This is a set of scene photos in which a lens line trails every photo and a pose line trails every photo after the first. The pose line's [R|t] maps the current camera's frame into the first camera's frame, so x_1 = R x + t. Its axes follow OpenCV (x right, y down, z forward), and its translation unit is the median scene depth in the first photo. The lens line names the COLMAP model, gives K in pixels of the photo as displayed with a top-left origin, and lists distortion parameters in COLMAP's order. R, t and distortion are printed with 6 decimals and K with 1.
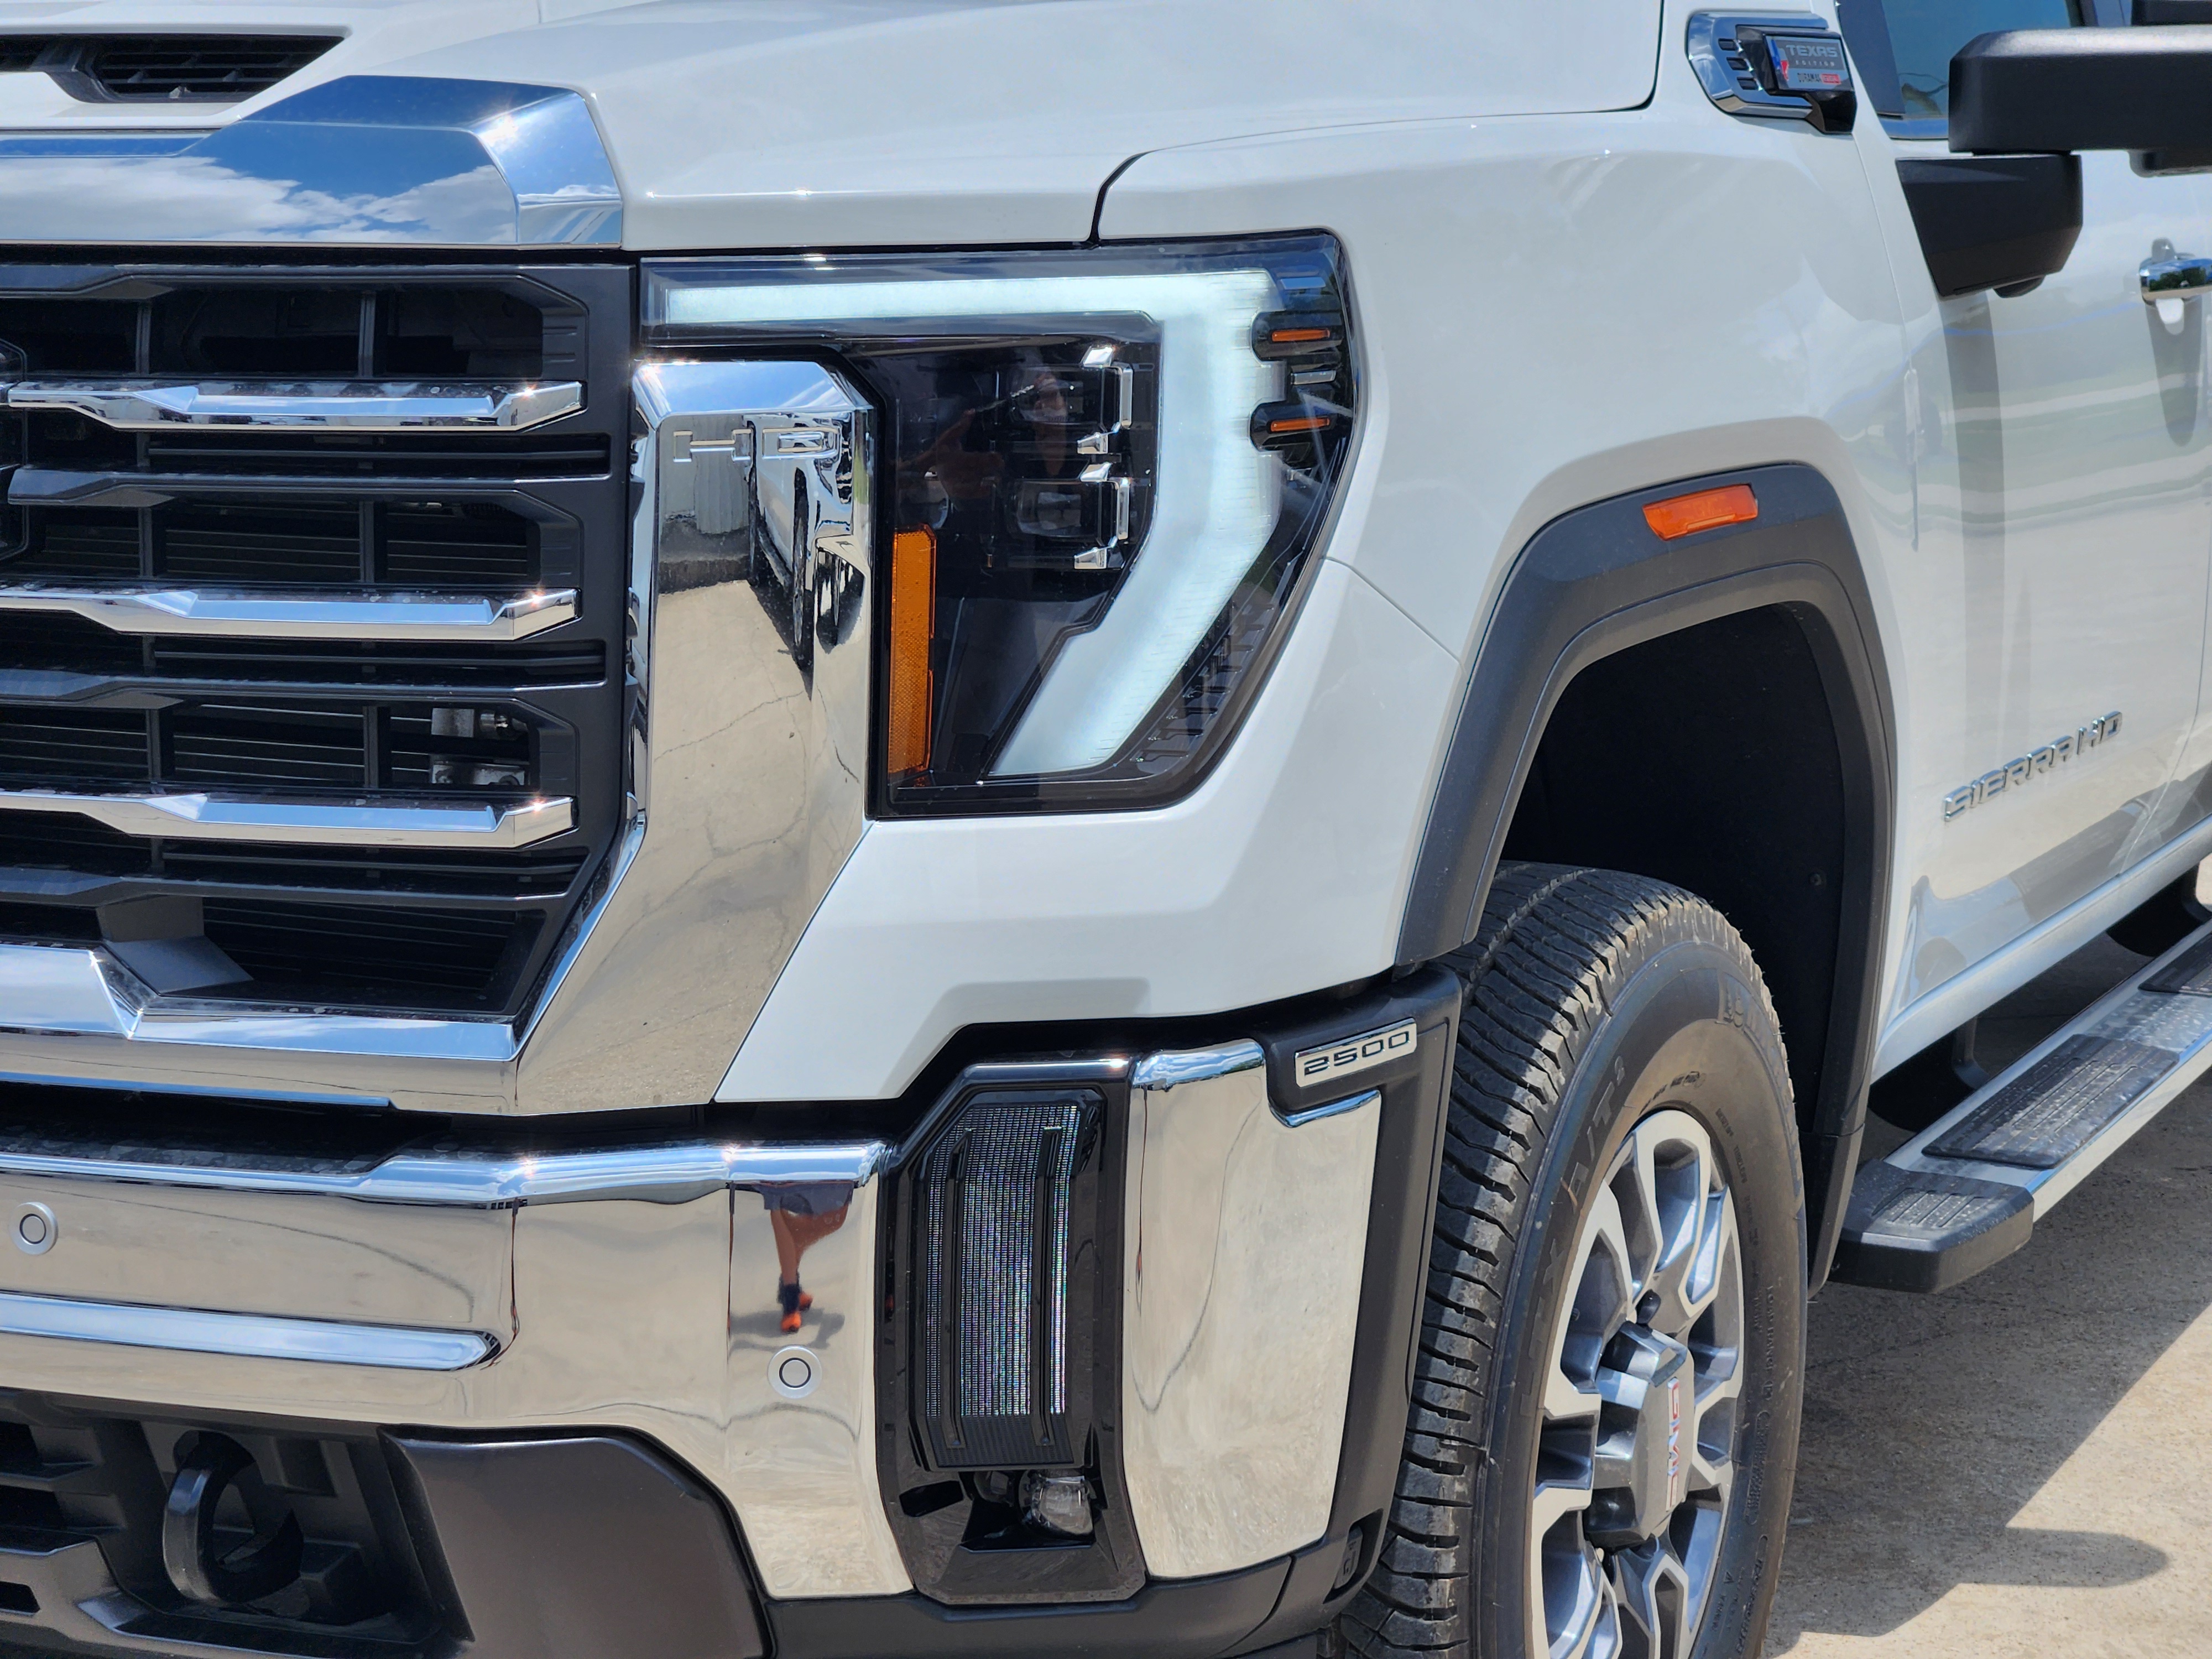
lens RADIAL K [[4424.2, 0, 1106.0], [0, 4424.2, 829.5], [0, 0, 1]] dist [-0.314073, 4.440828]
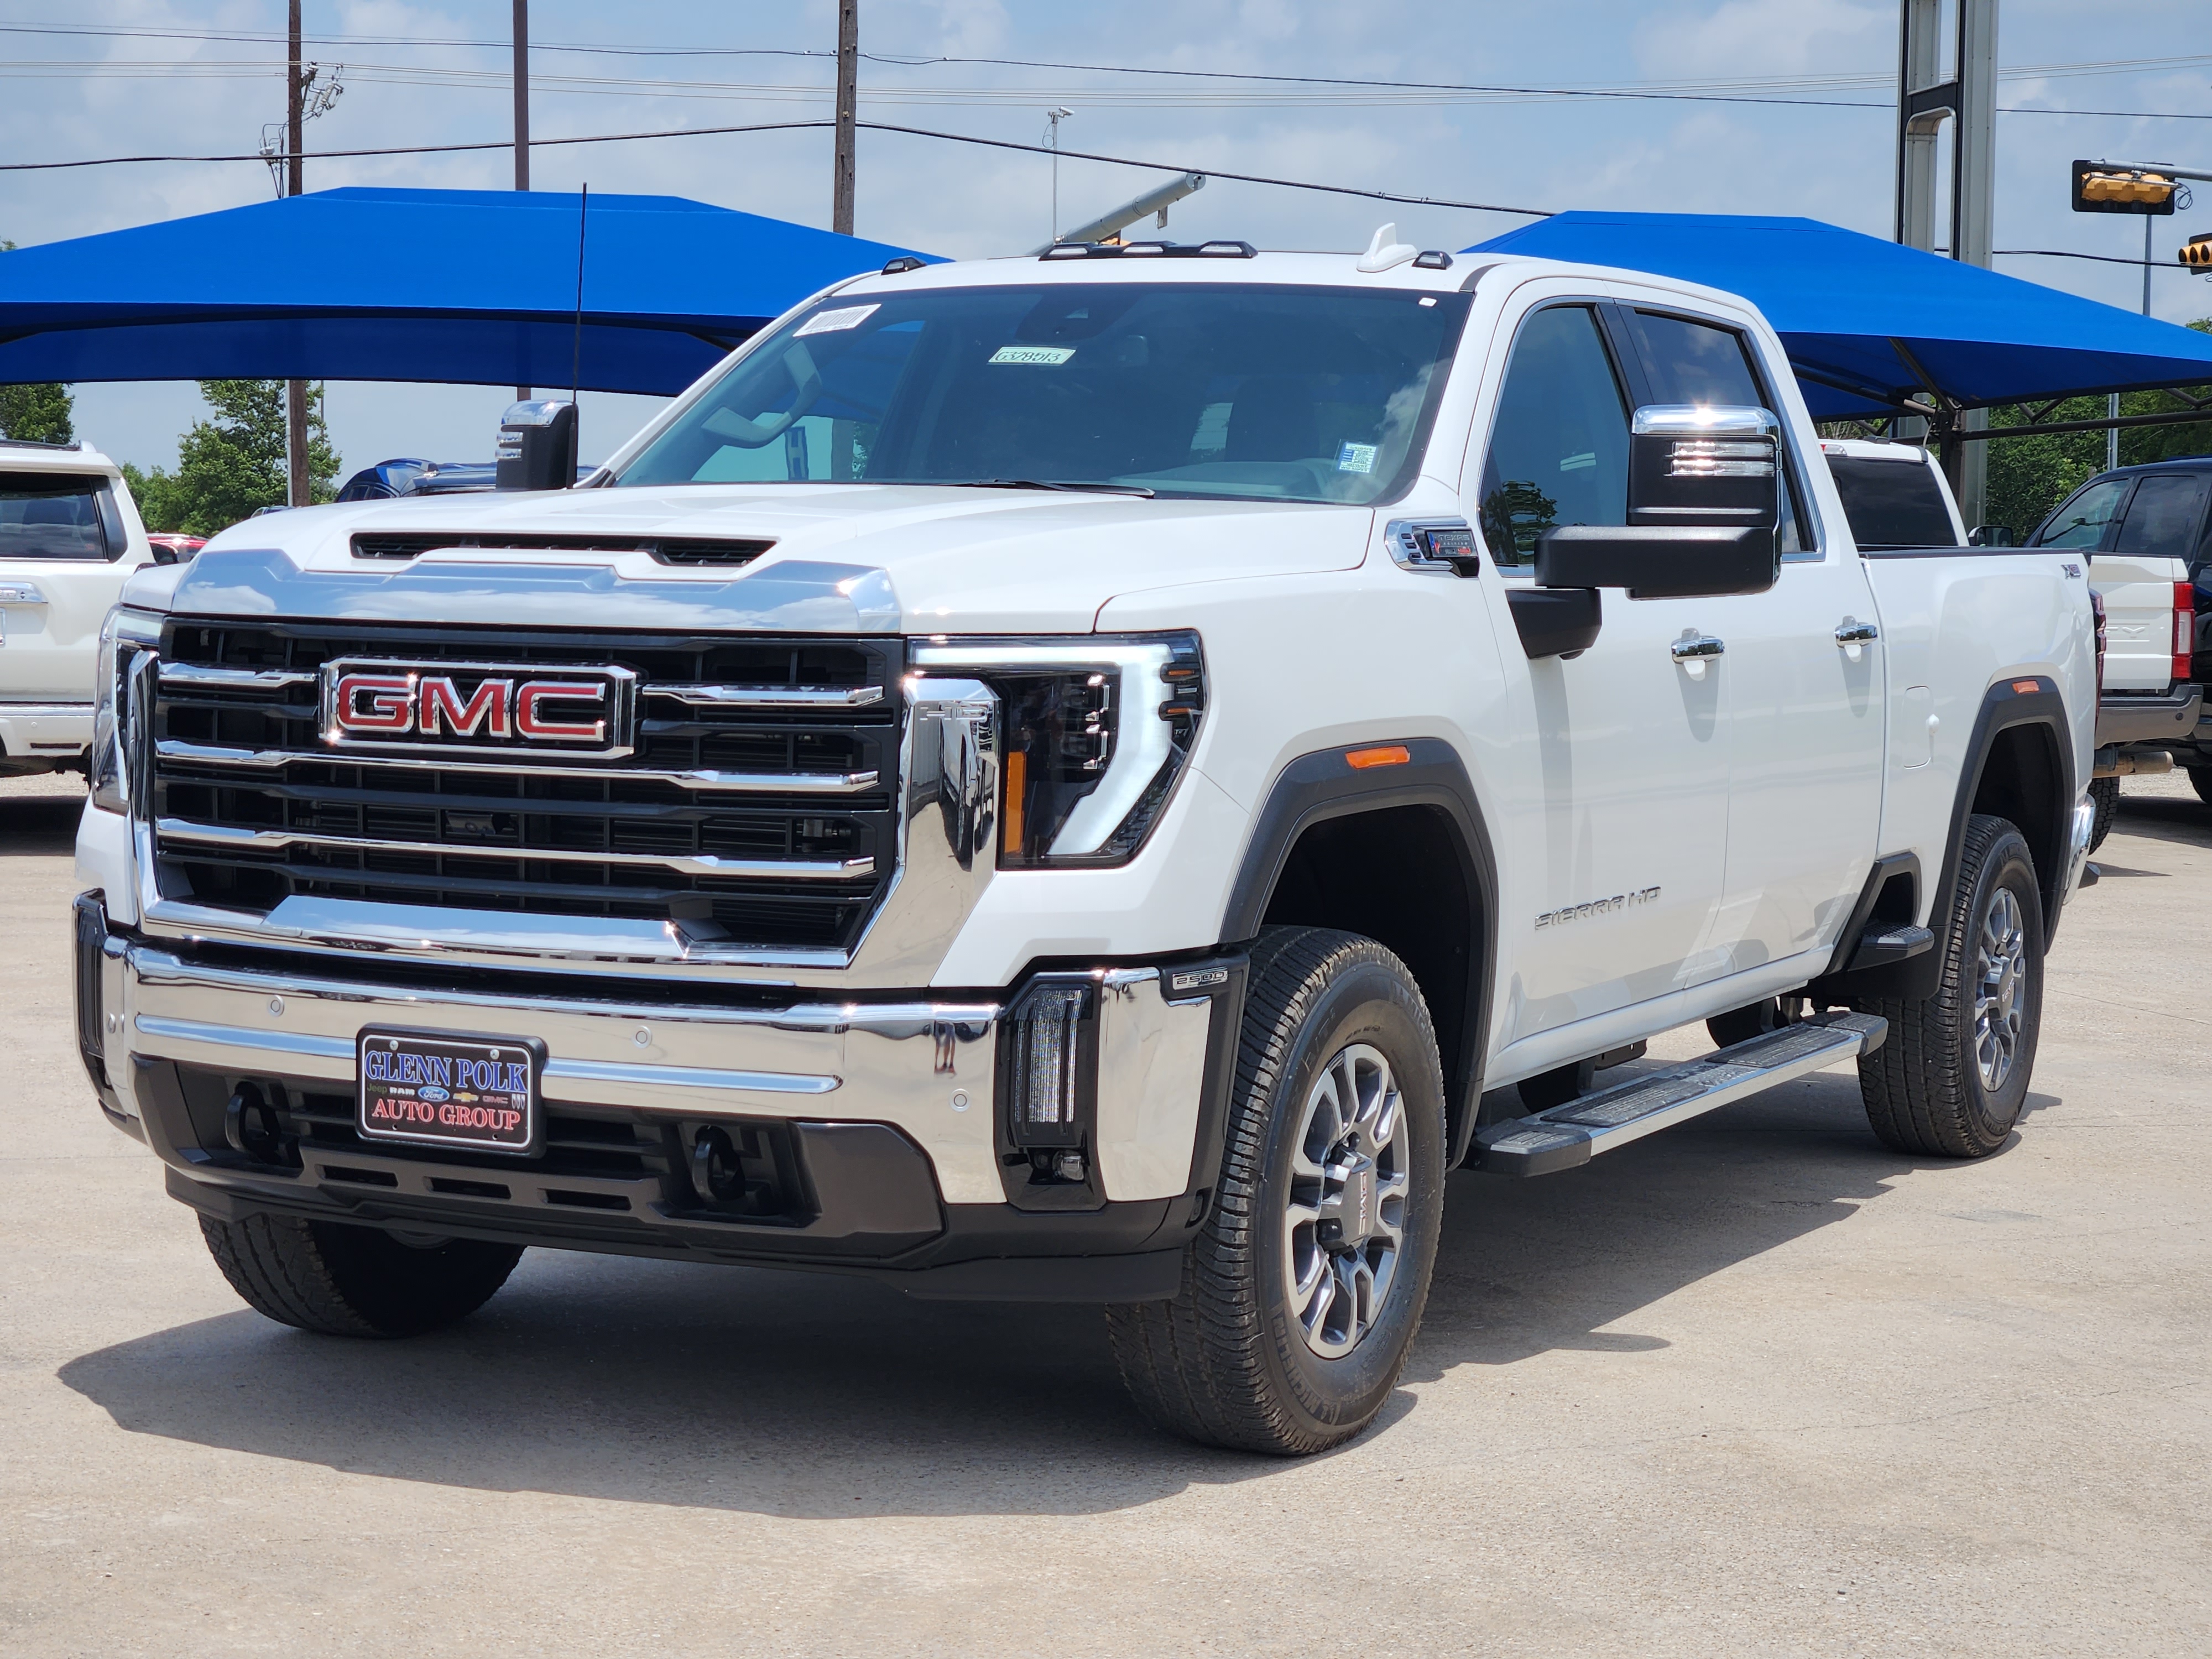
lens RADIAL K [[4436.7, 0, 1106.0], [0, 4436.7, 829.5], [0, 0, 1]] dist [-0.487997, 6.372467]
pose [[0.999832, 0.017689, -0.004845, 0.017024], [-0.017998, 0.997138, -0.073428, 0.146963], [0.003533, 0.073503, 0.997289, -1.365484]]
